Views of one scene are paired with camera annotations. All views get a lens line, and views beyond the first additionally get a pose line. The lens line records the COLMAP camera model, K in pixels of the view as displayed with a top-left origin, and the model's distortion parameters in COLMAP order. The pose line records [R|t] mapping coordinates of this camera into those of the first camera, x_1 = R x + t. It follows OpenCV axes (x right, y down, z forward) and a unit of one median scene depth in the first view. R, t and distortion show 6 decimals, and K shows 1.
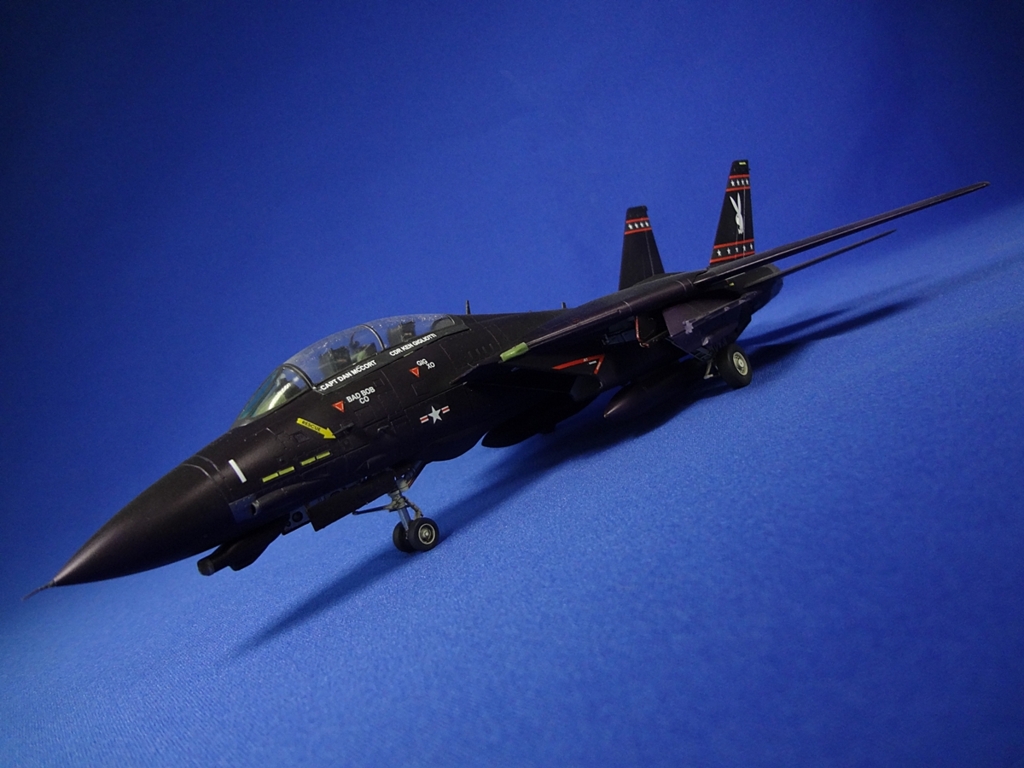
lens RADIAL K [[761.5, 0, 512.0], [0, 761.5, 384.0], [0, 0, 1]] dist [-0.071897, -0.000455]
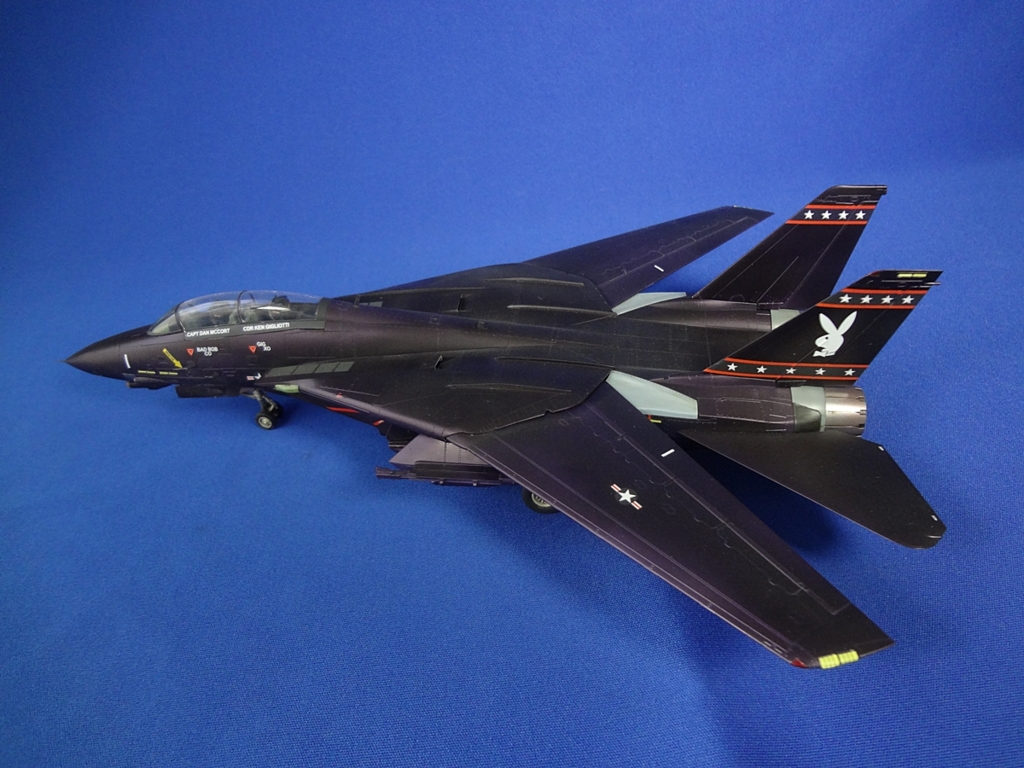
lens RADIAL K [[761.5, 0, 512.0], [0, 761.5, 384.0], [0, 0, 1]] dist [-0.071897, -0.000455]
pose [[0.540510, 0.708261, -0.454109, 0.804674], [-0.157677, 0.615459, 0.772236, -1.121328], [0.826430, -0.345799, 0.444338, 0.757987]]
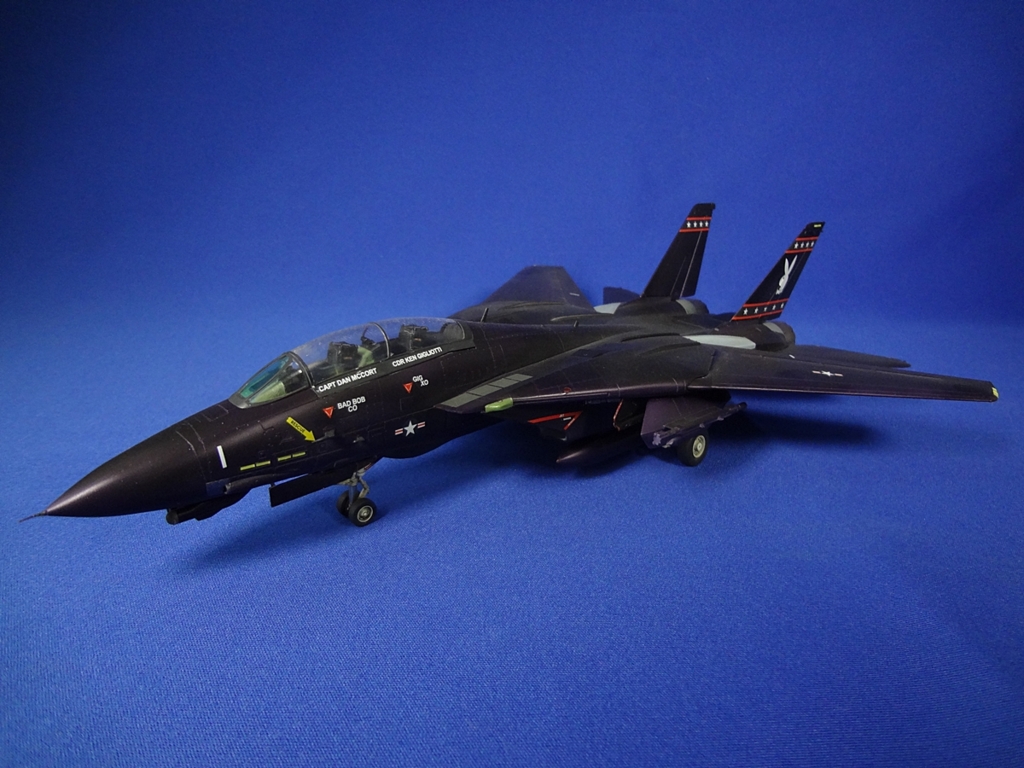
lens RADIAL K [[761.5, 0, 512.0], [0, 761.5, 384.0], [0, 0, 1]] dist [-0.071897, -0.000455]
pose [[0.910462, 0.408022, 0.067659, -0.067276], [-0.409810, 0.867902, 0.280716, -0.388866], [0.055817, -0.283308, 0.957403, -0.036048]]
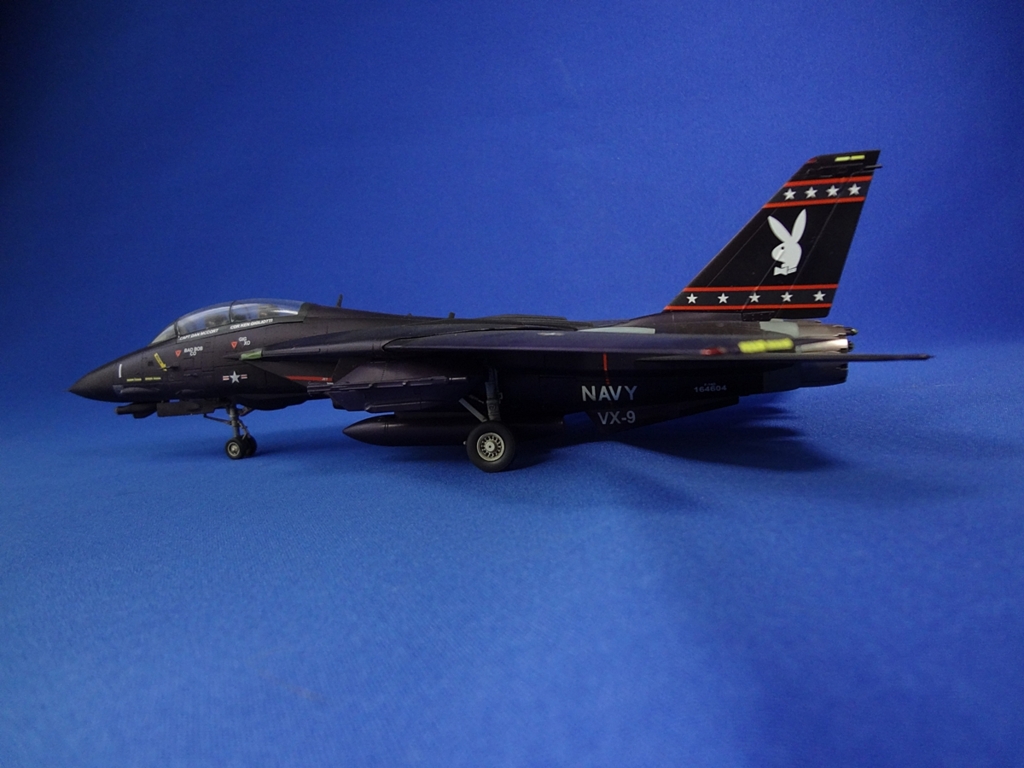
lens RADIAL K [[761.5, 0, 512.0], [0, 761.5, 384.0], [0, 0, 1]] dist [-0.071897, -0.000455]
pose [[0.431545, 0.381527, -0.817439, 1.289159], [-0.130926, 0.923054, 0.361703, -0.530340], [0.892540, -0.049067, 0.448291, 0.829463]]
